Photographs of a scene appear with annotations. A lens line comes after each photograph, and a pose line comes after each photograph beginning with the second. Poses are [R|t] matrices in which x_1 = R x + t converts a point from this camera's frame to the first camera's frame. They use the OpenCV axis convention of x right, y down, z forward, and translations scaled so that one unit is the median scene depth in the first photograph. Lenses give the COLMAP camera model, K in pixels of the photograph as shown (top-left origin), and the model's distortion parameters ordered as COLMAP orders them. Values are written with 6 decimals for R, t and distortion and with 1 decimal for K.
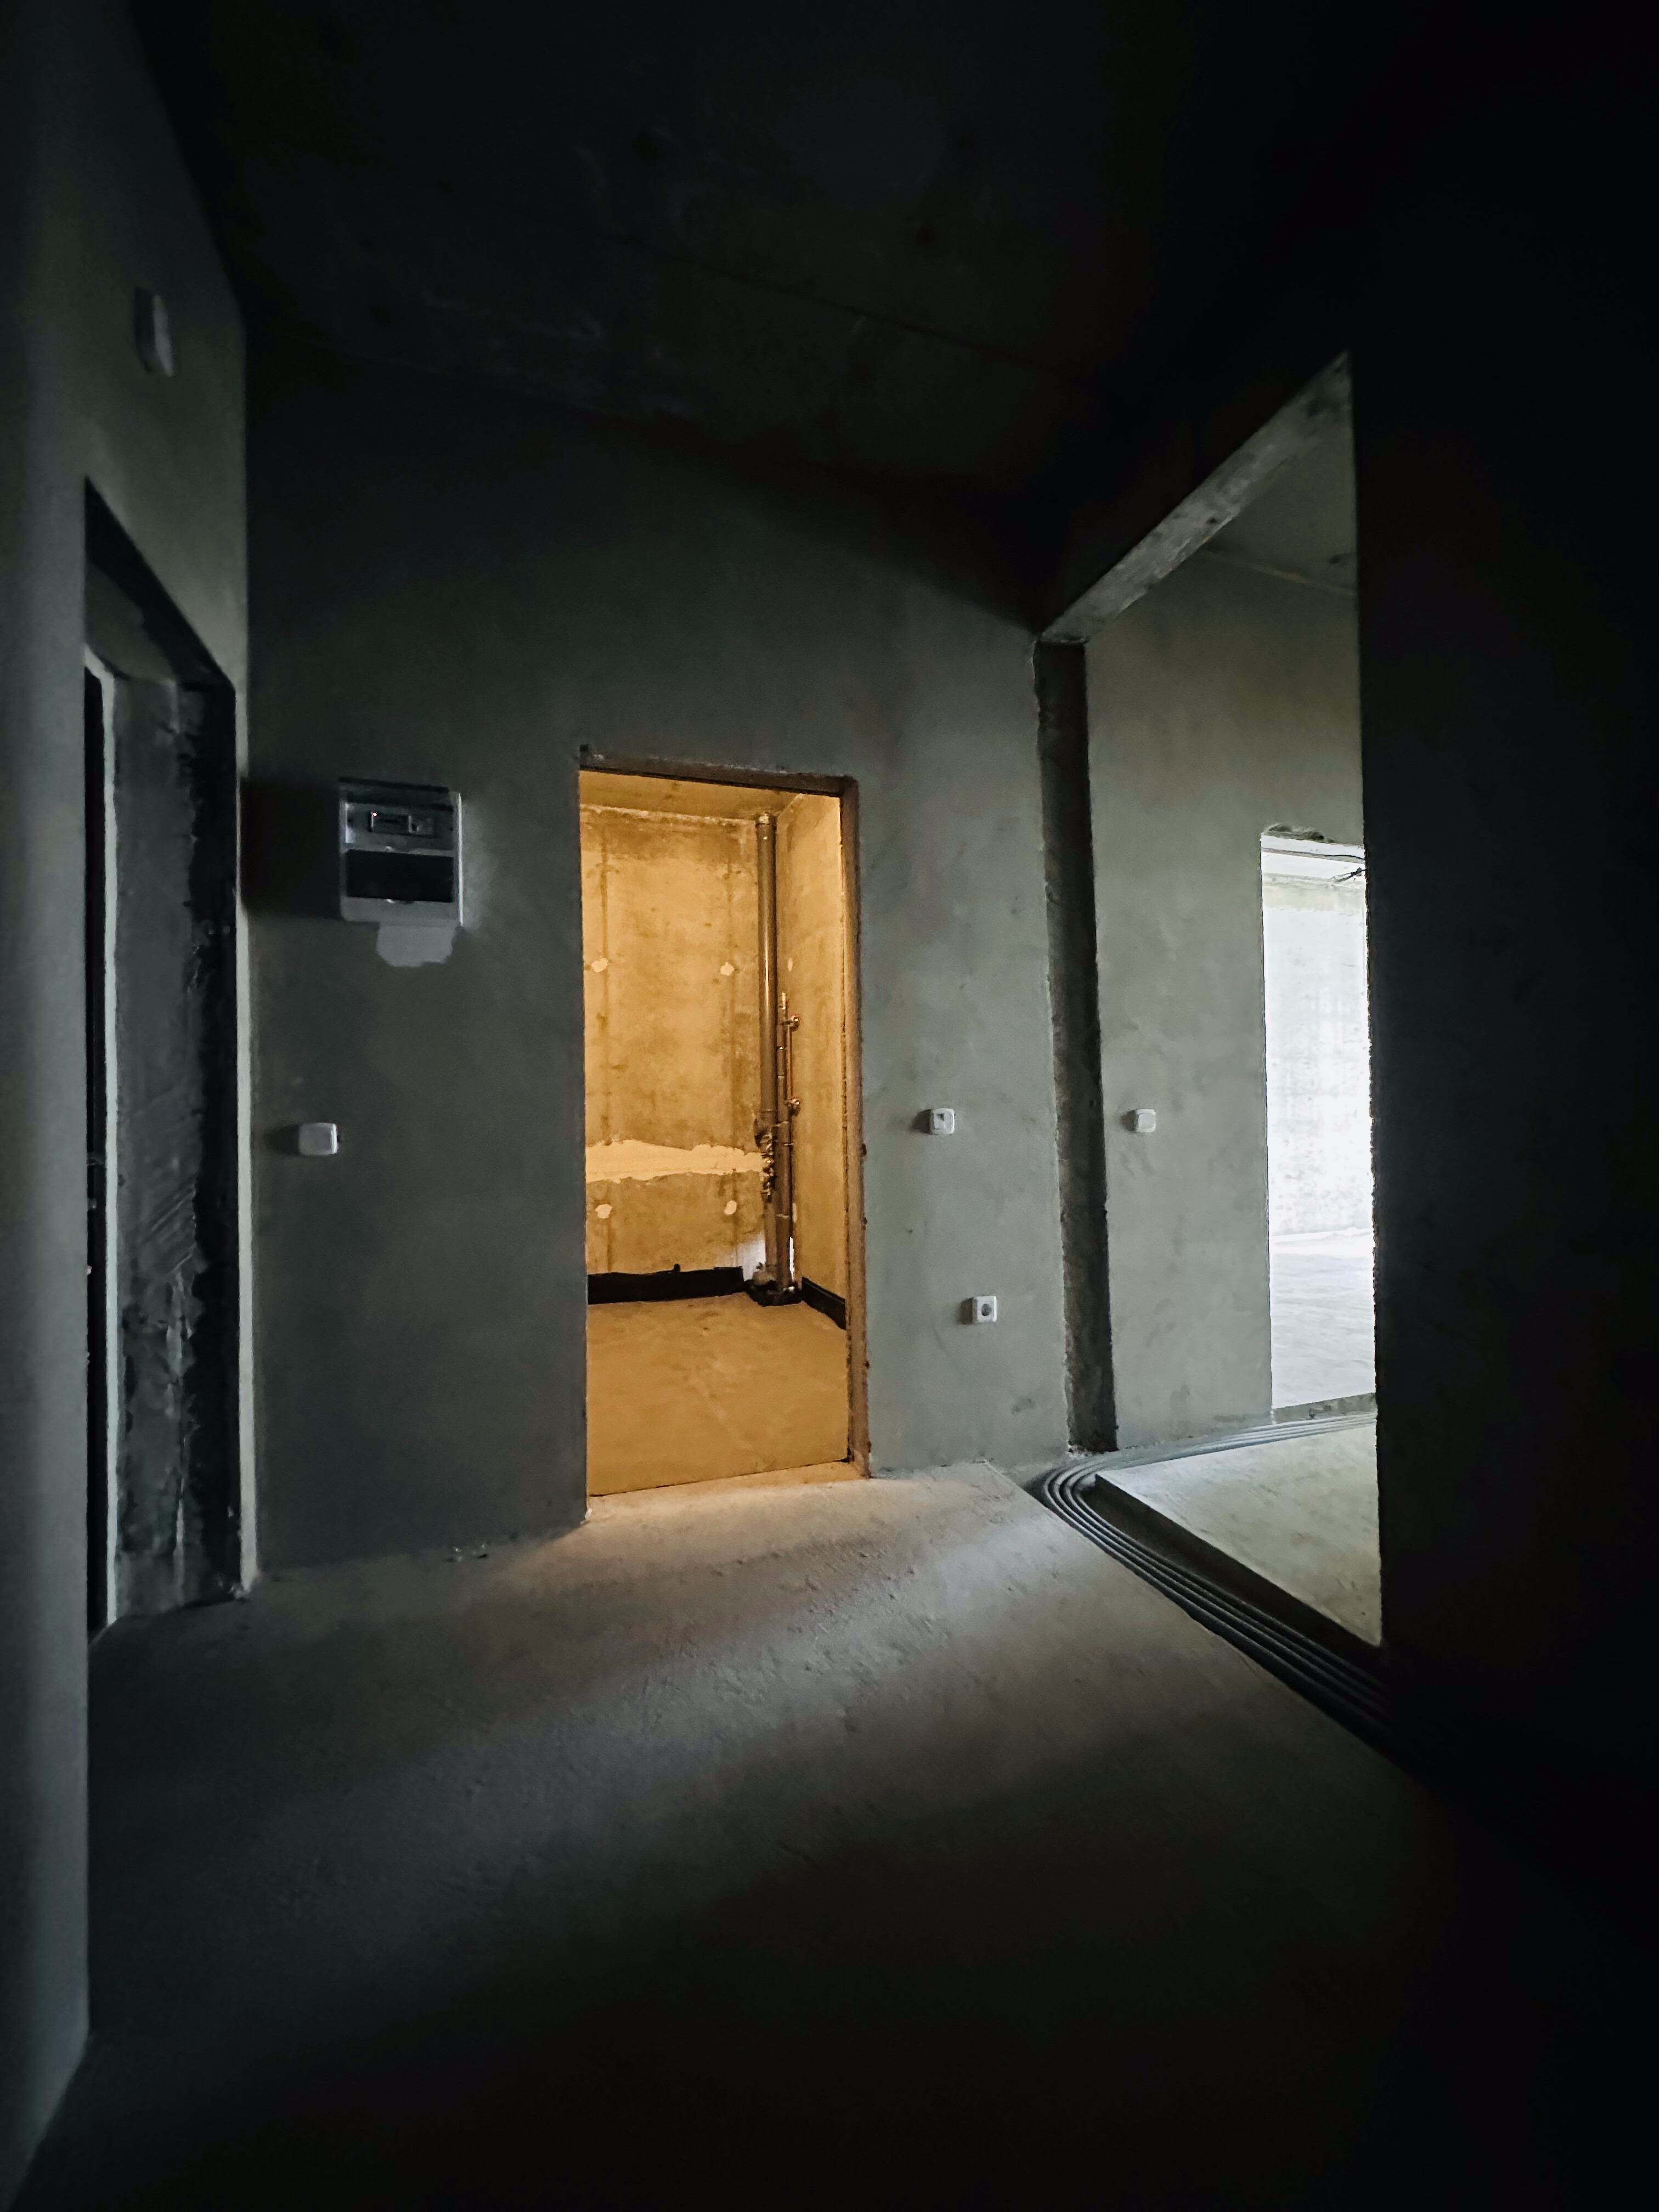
lens RADIAL K [[884.0, 0, 832.5], [0, 884.0, 1102.8], [0, 0, 1]] dist [-0.006430, 0.000745]
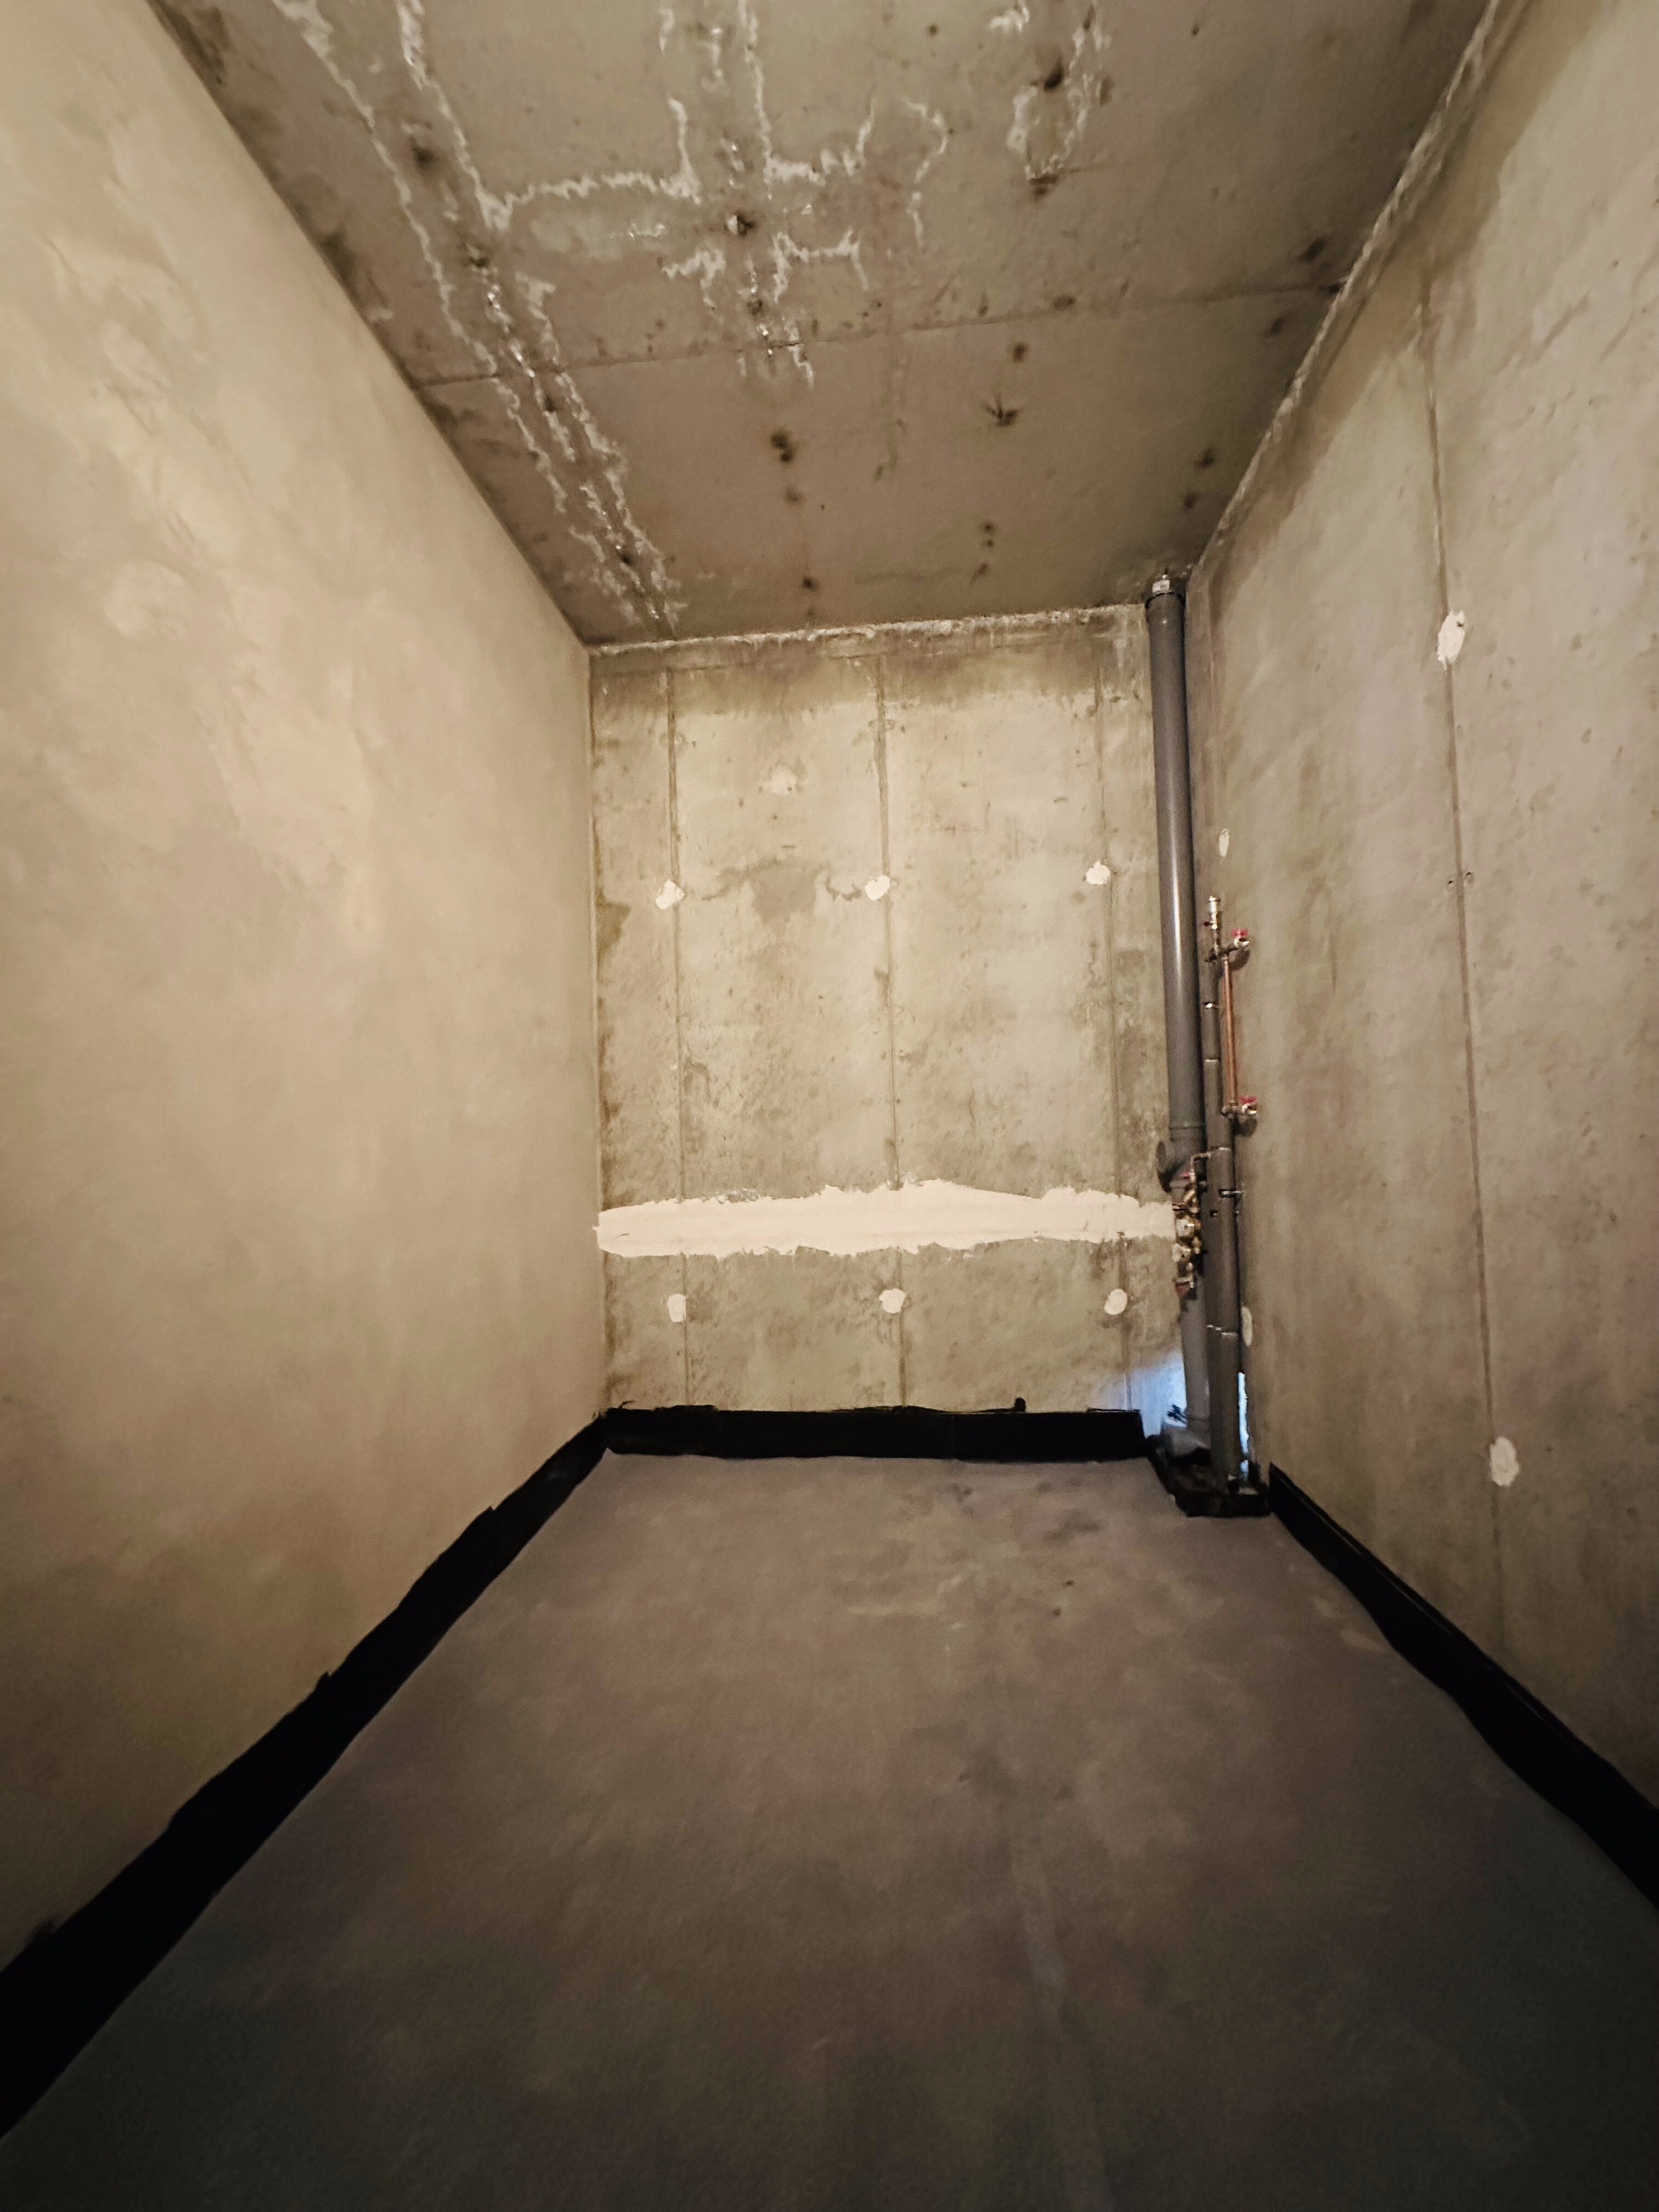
lens RADIAL K [[884.0, 0, 832.5], [0, 884.0, 1102.8], [0, 0, 1]] dist [-0.006430, 0.000745]
pose [[0.911871, -0.025342, -0.409695, -0.048284], [0.020505, 0.999659, -0.016197, -0.001002], [0.409965, 0.006369, 0.912079, 0.431025]]
